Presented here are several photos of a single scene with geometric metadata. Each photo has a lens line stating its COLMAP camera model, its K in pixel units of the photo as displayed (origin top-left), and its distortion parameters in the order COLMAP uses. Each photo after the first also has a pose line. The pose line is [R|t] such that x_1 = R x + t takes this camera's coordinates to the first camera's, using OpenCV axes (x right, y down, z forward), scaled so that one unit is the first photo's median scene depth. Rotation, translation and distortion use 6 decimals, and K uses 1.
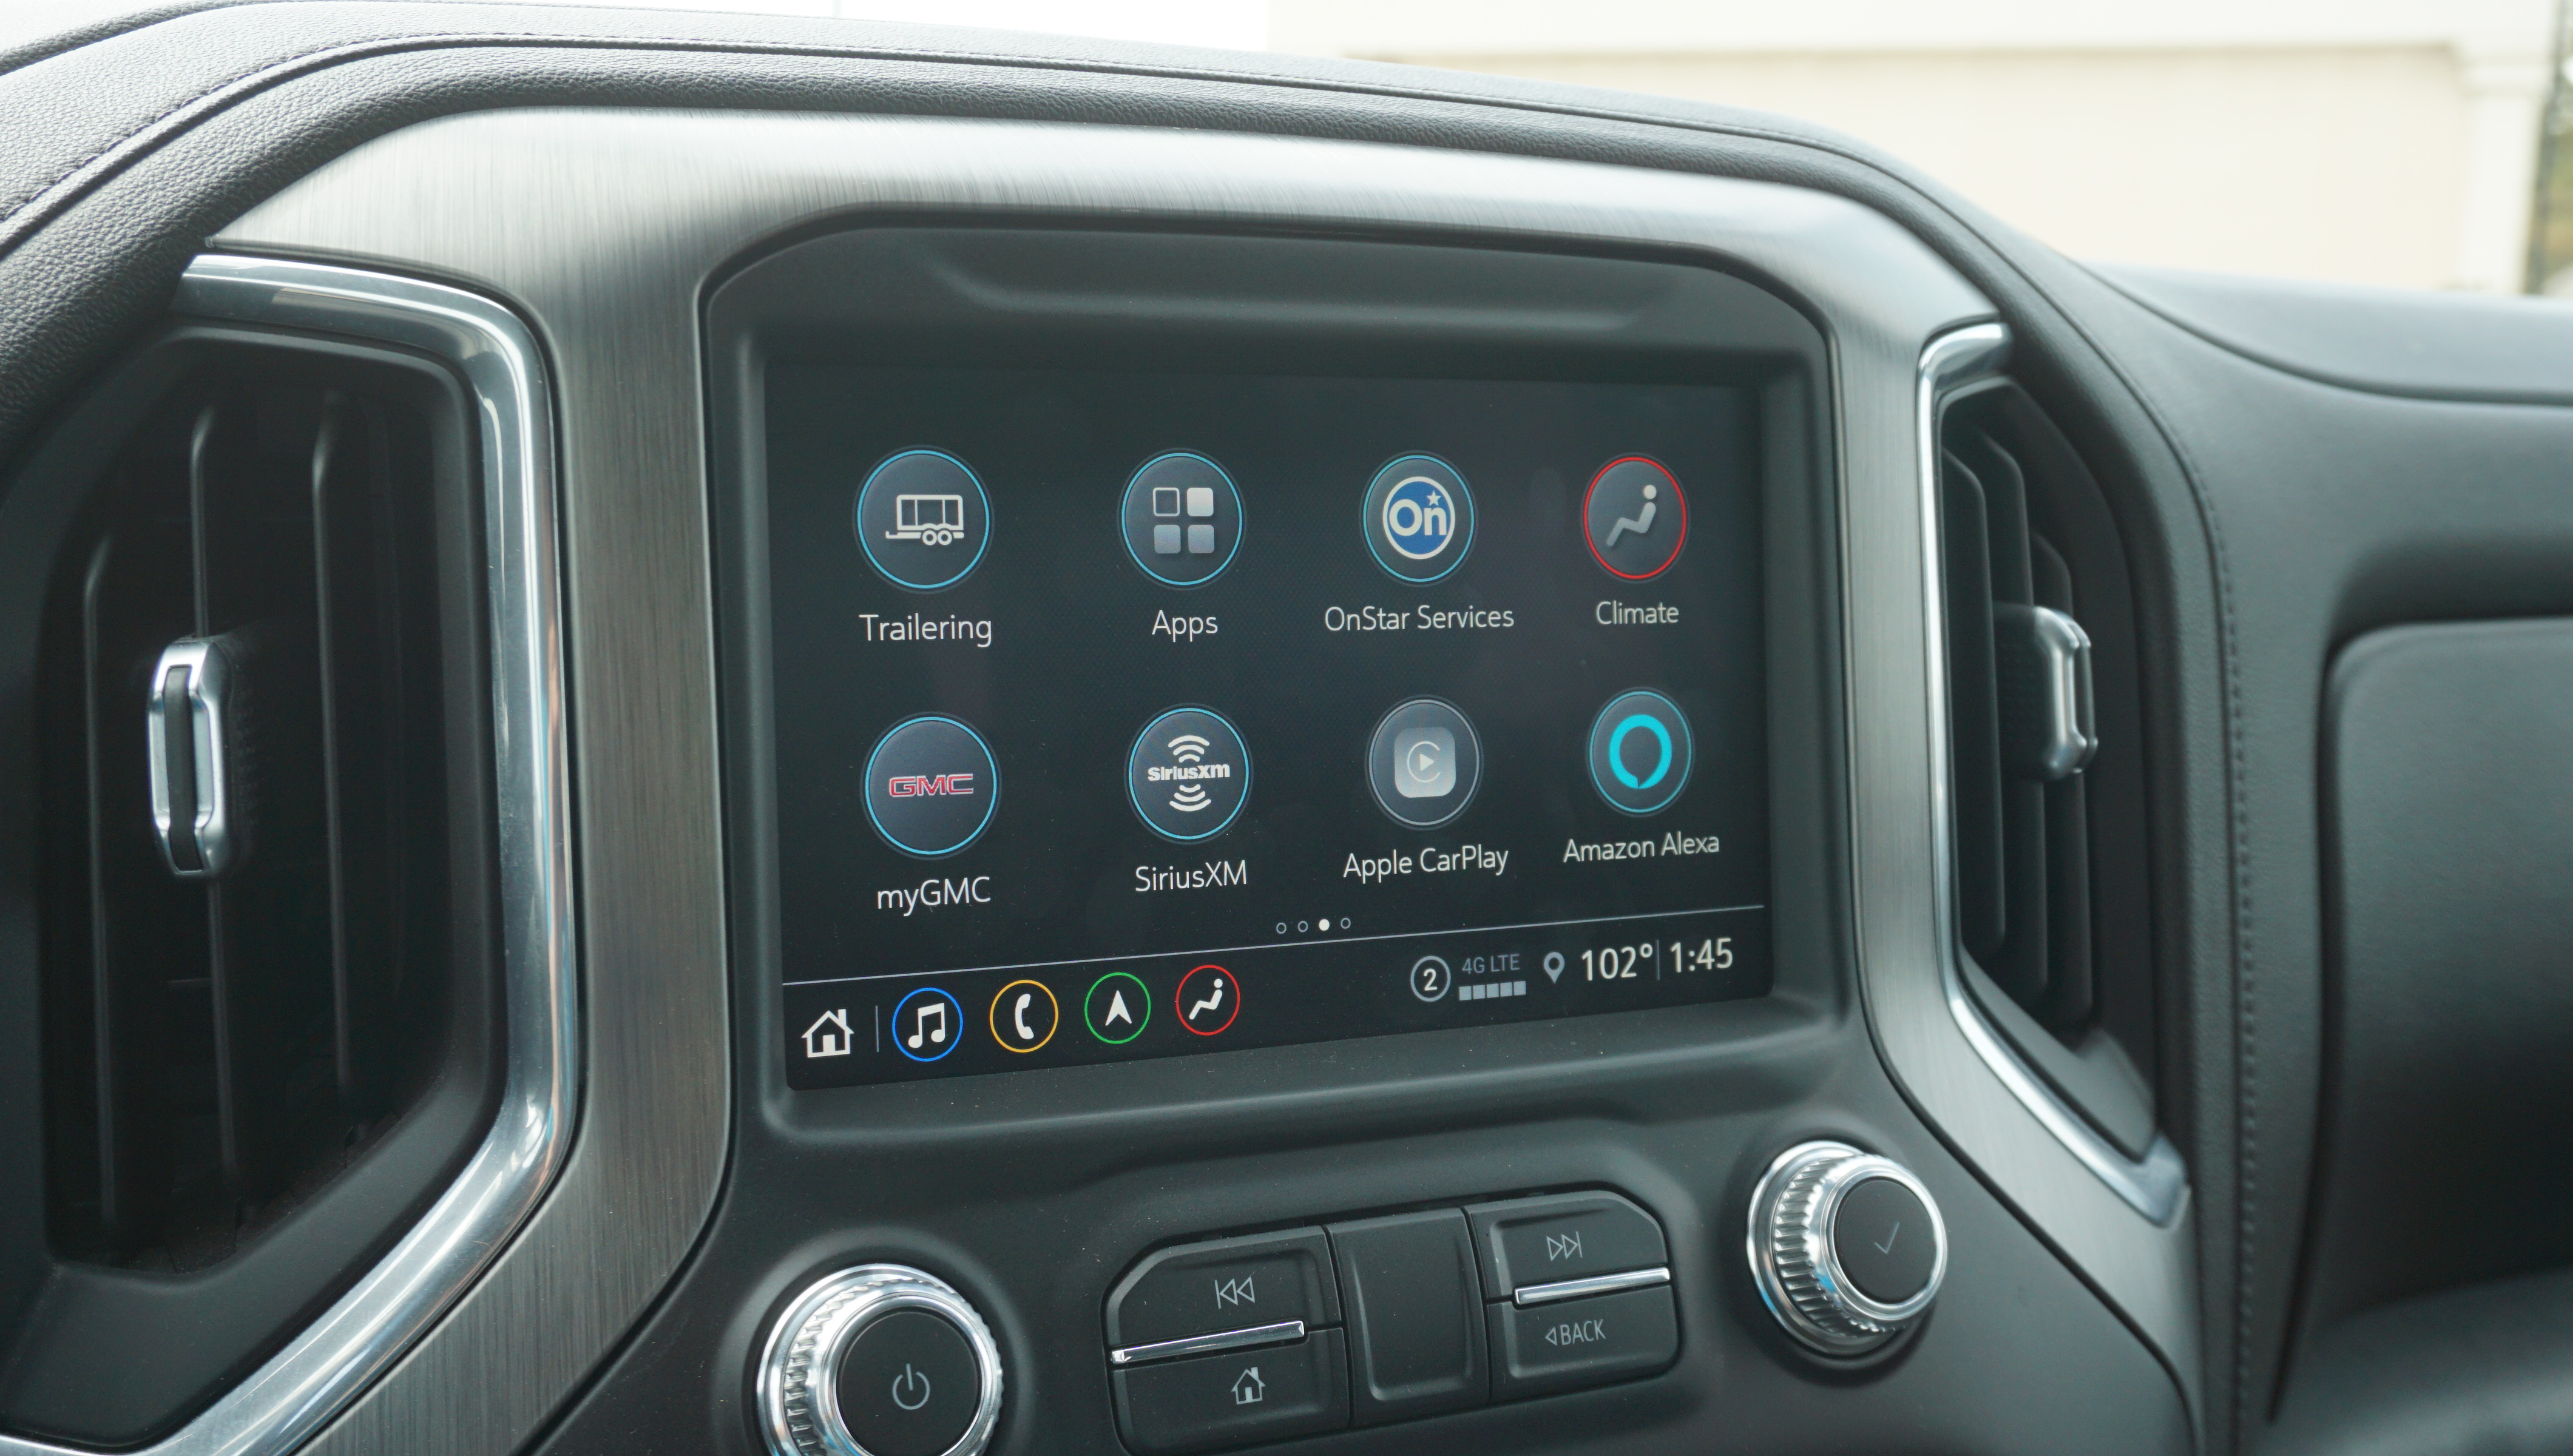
lens RADIAL K [[2611.4, 0, 1286.5], [0, 2611.4, 728.0], [0, 0, 1]] dist [0.005519, 0.002222]
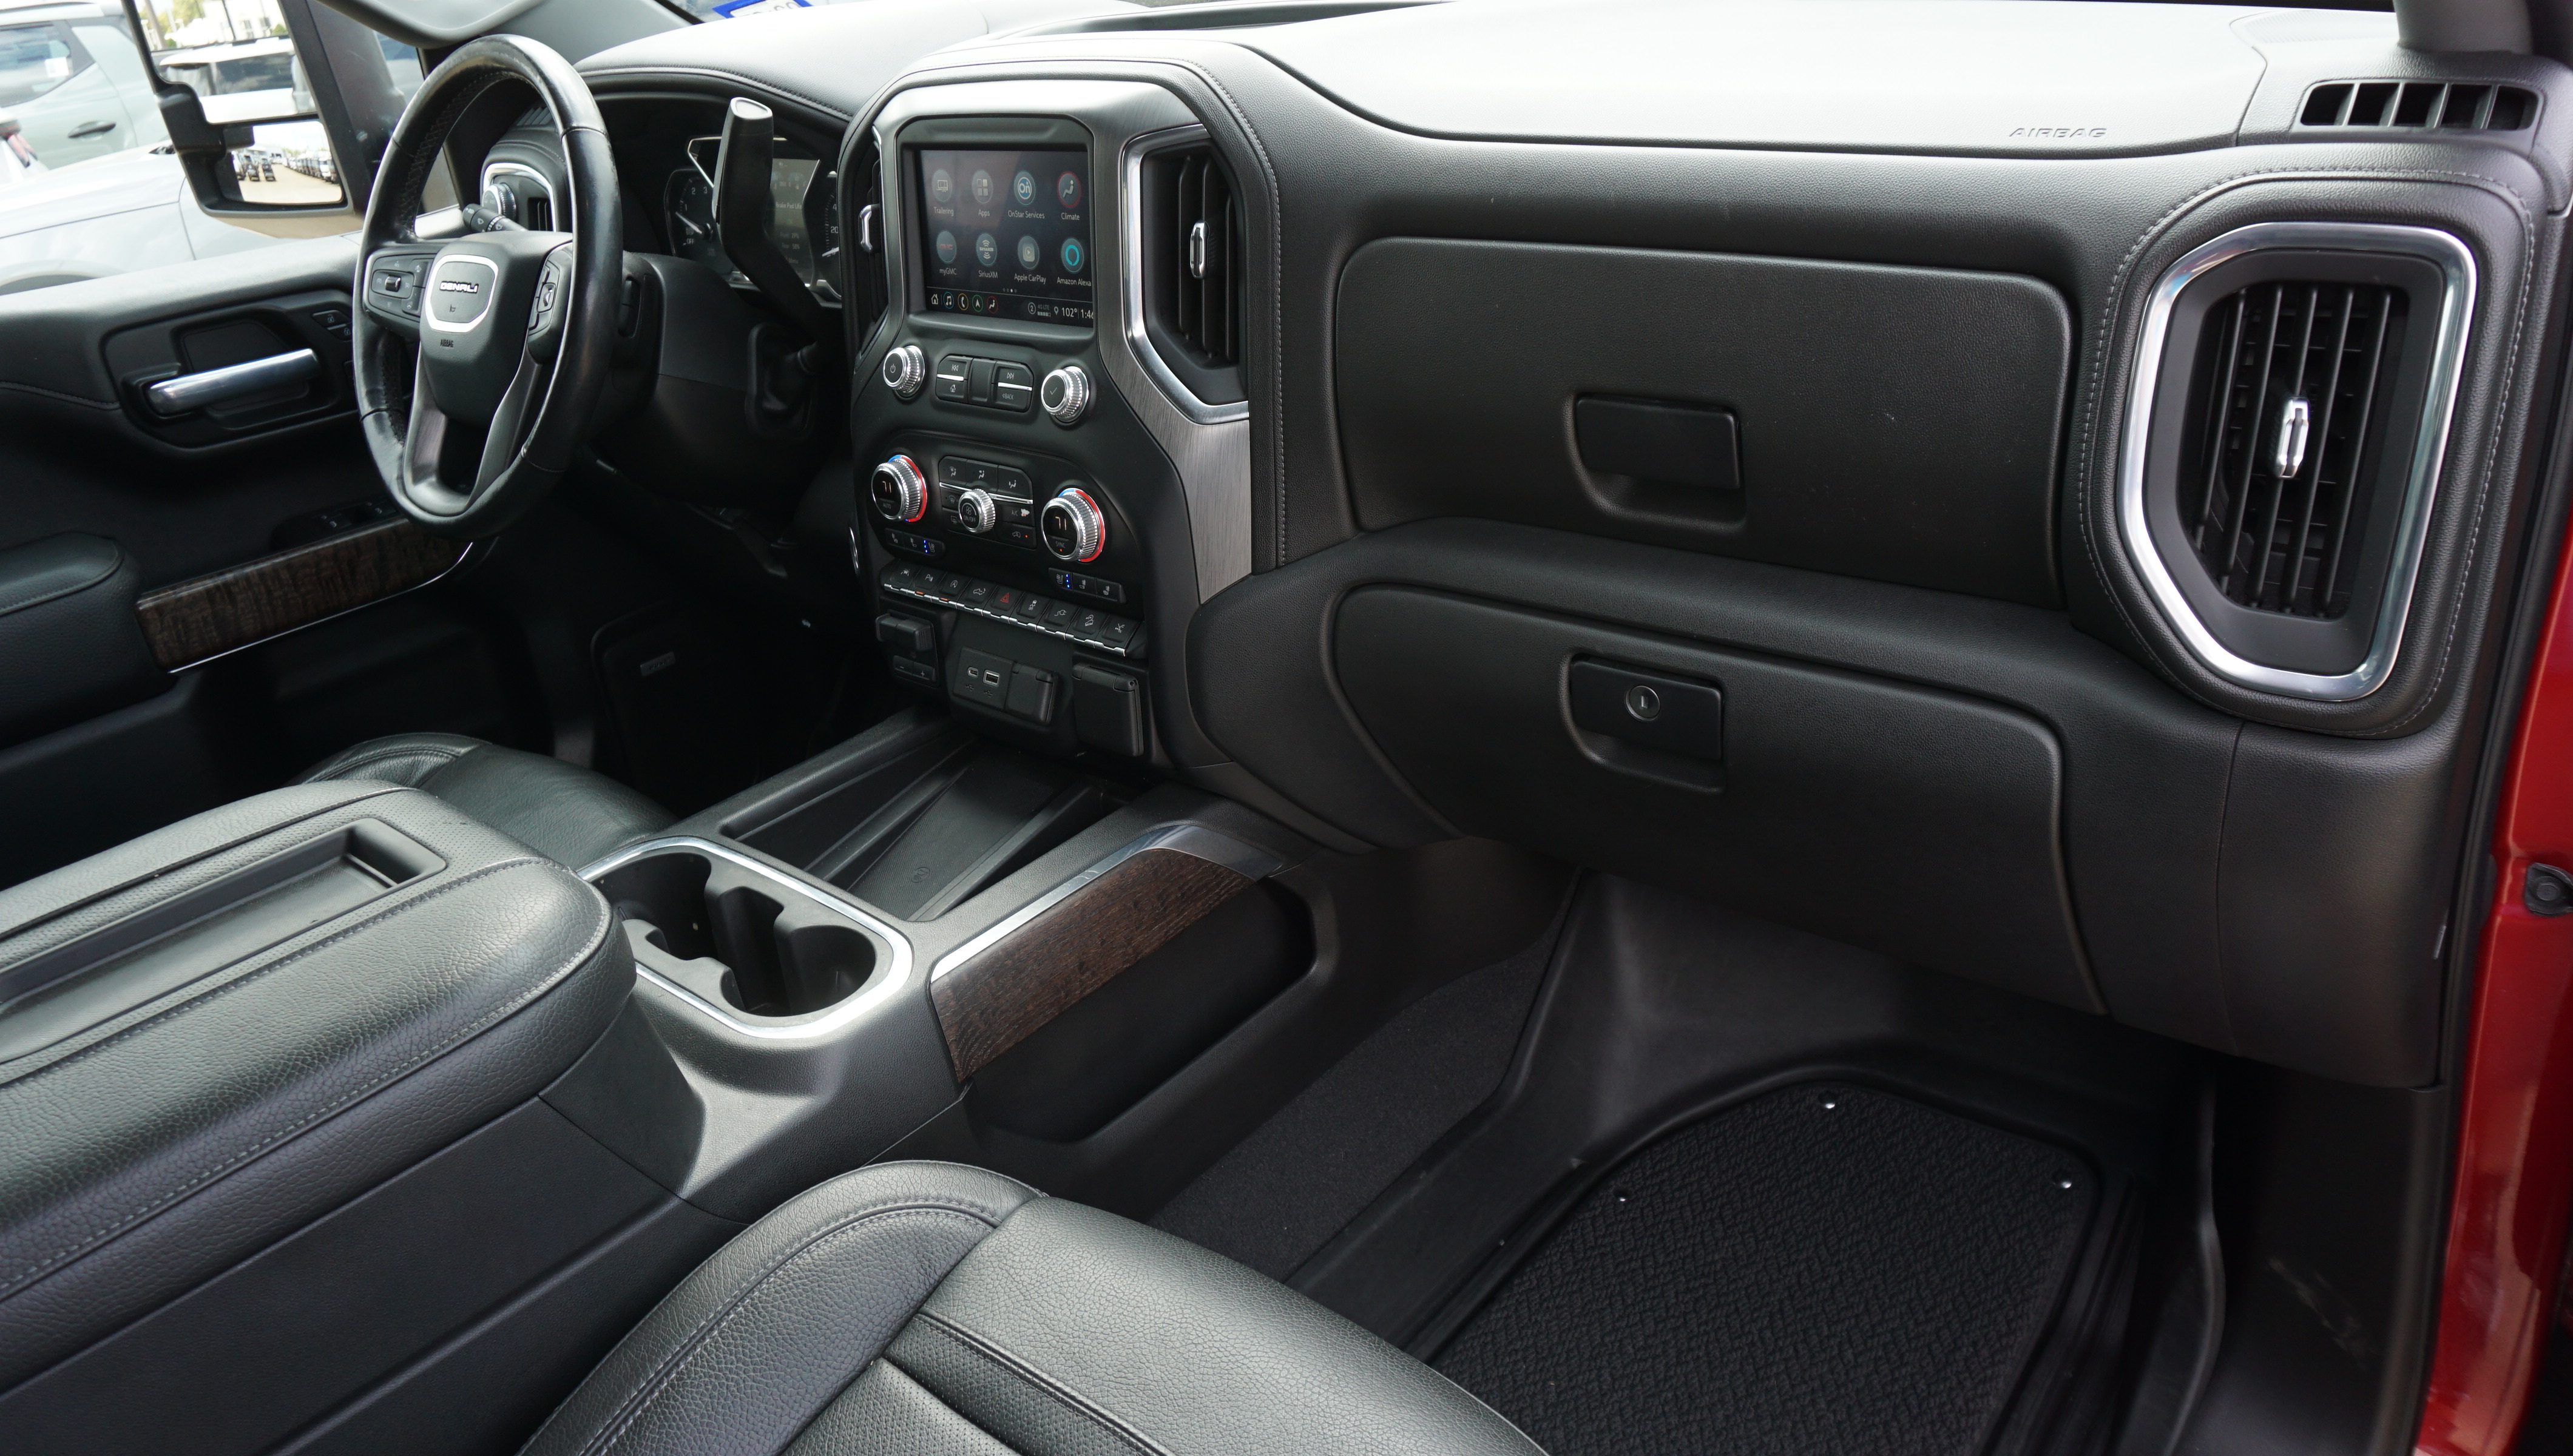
lens RADIAL K [[1716.0, 0, 1289.1], [0, 1716.0, 735.6], [0, 0, 1]] dist [-0.048420, 0.035805]
pose [[0.402617, 0.343380, -0.848522, 2.795688], [-0.023967, 0.930610, 0.365228, -0.273209], [0.915055, -0.126711, 0.382909, 0.294157]]
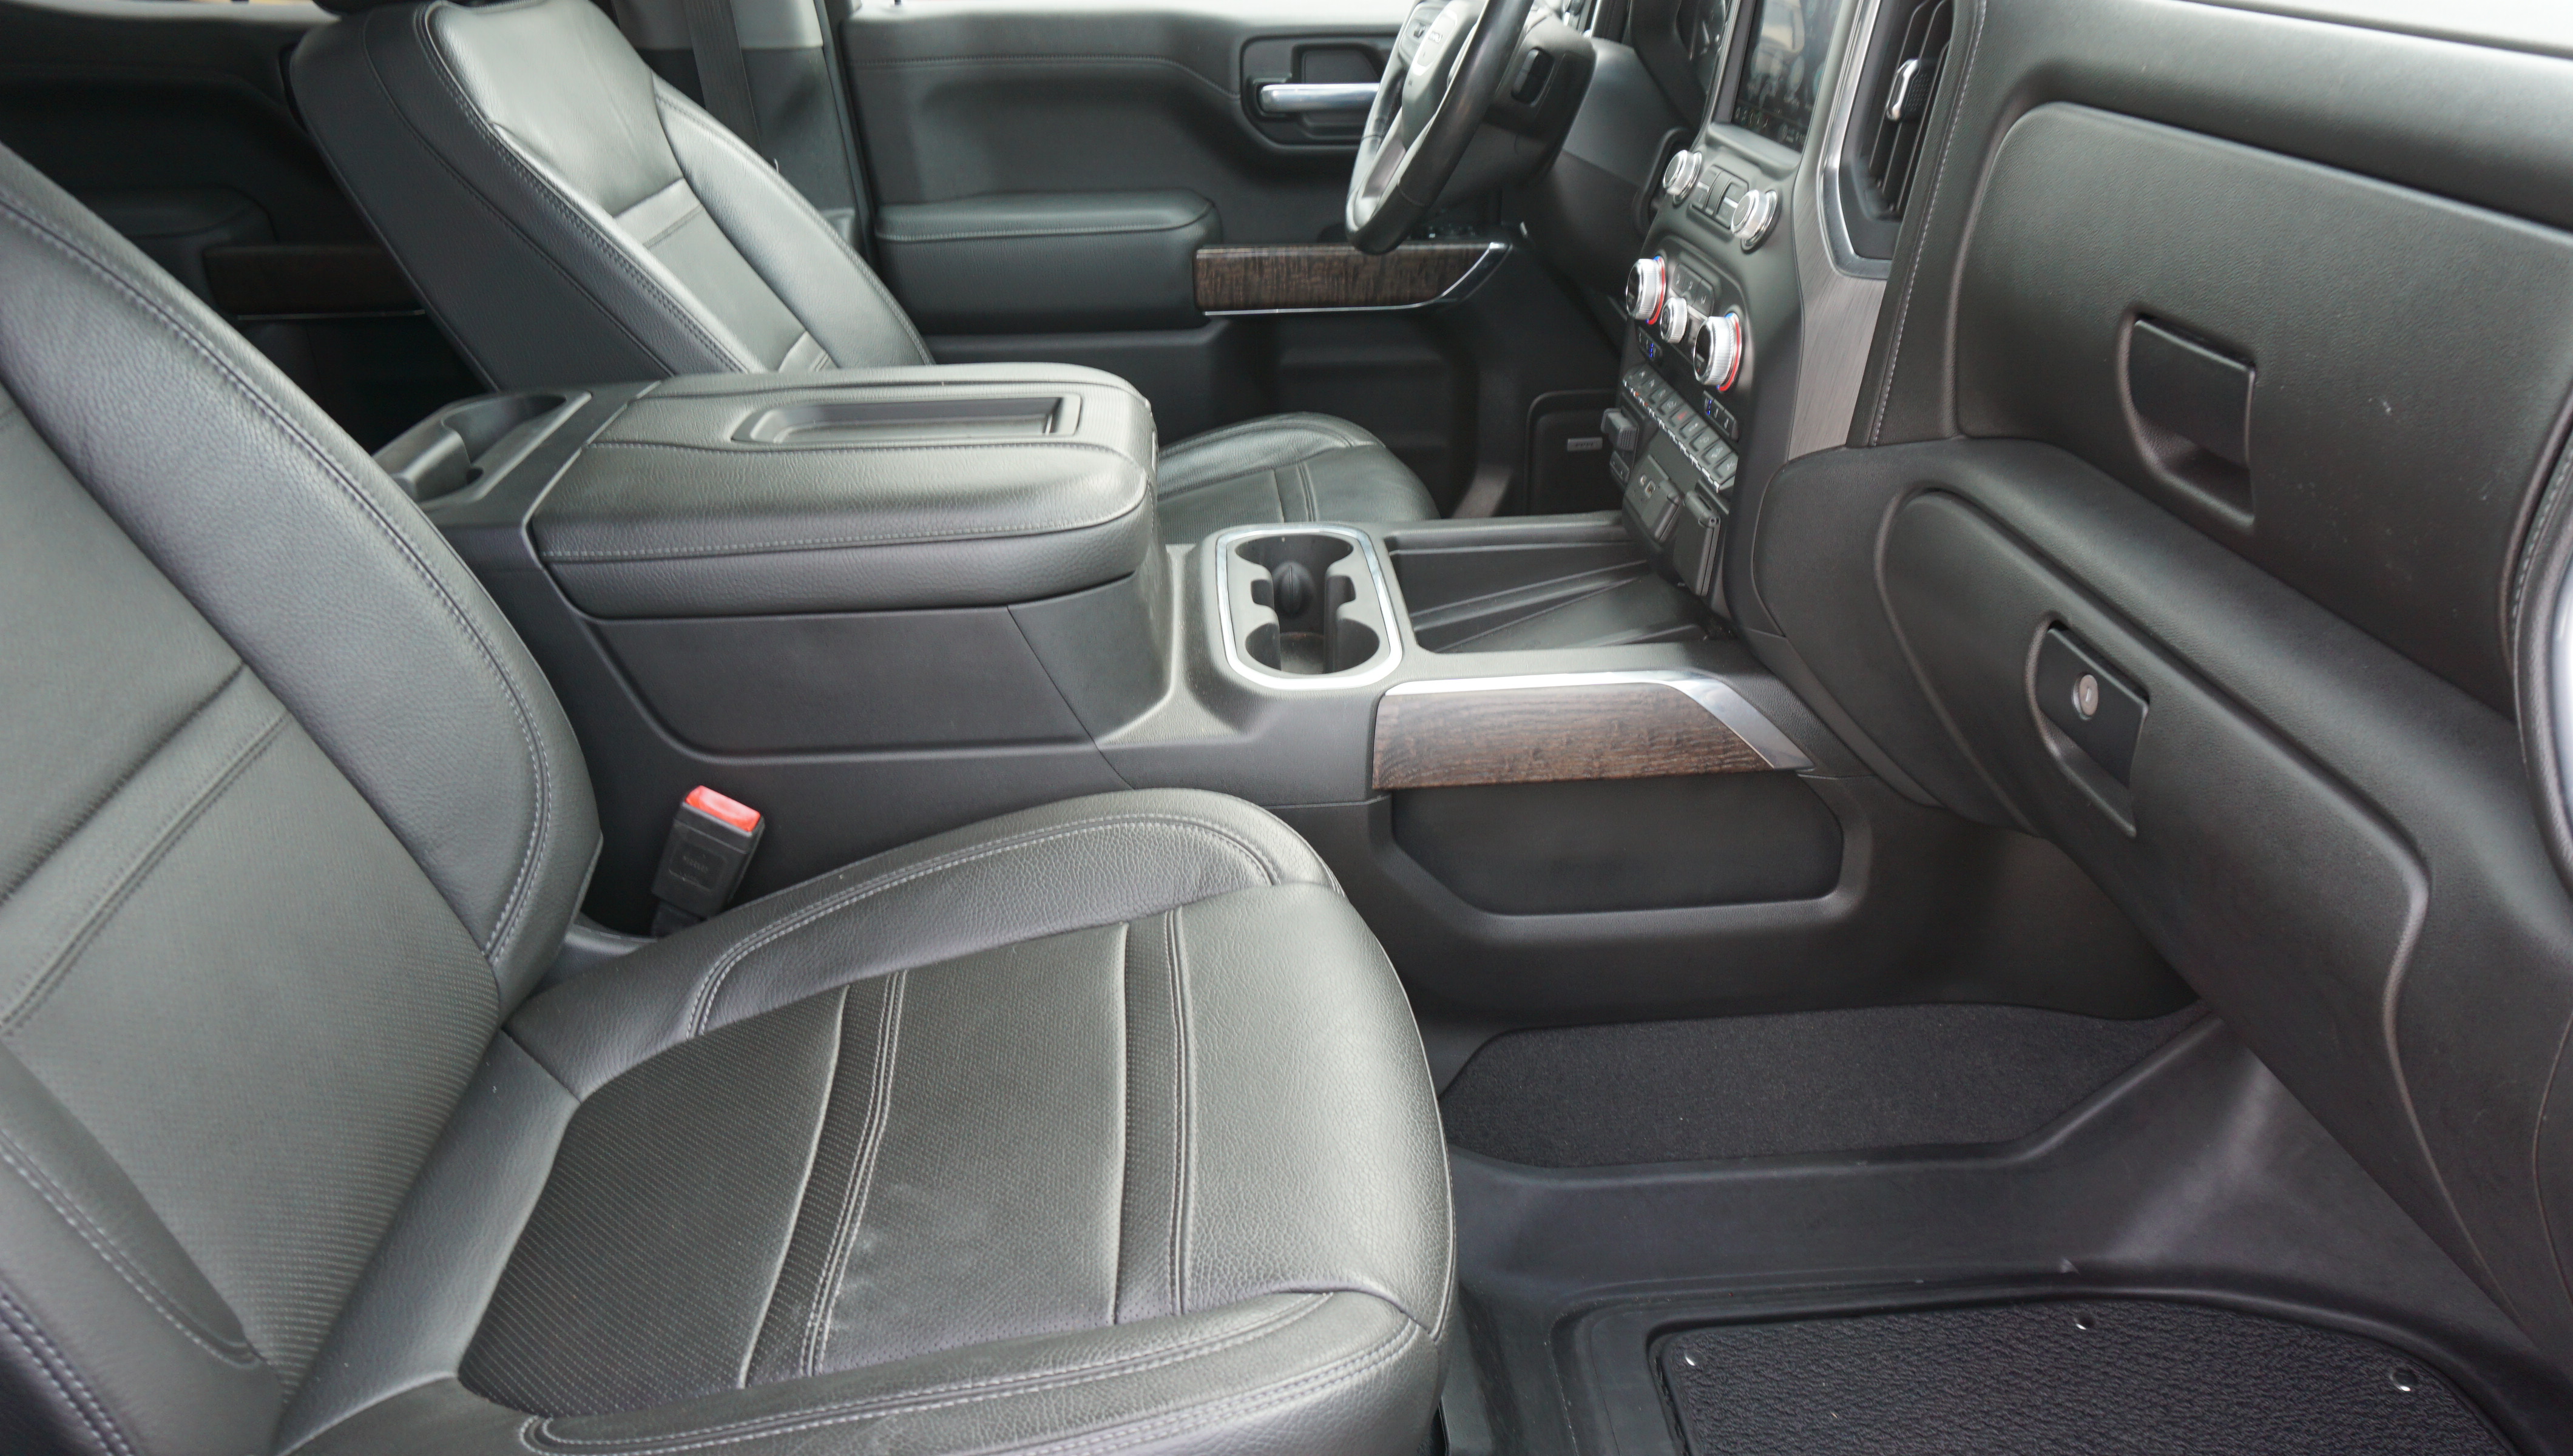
lens RADIAL K [[1716.0, 0, 1289.1], [0, 1716.0, 735.6], [0, 0, 1]] dist [-0.048420, 0.035805]
pose [[-0.376206, 0.398686, -0.836372, 2.976557], [-0.122241, 0.873439, 0.471340, -0.236948], [0.918437, 0.279560, -0.279857, 1.353090]]
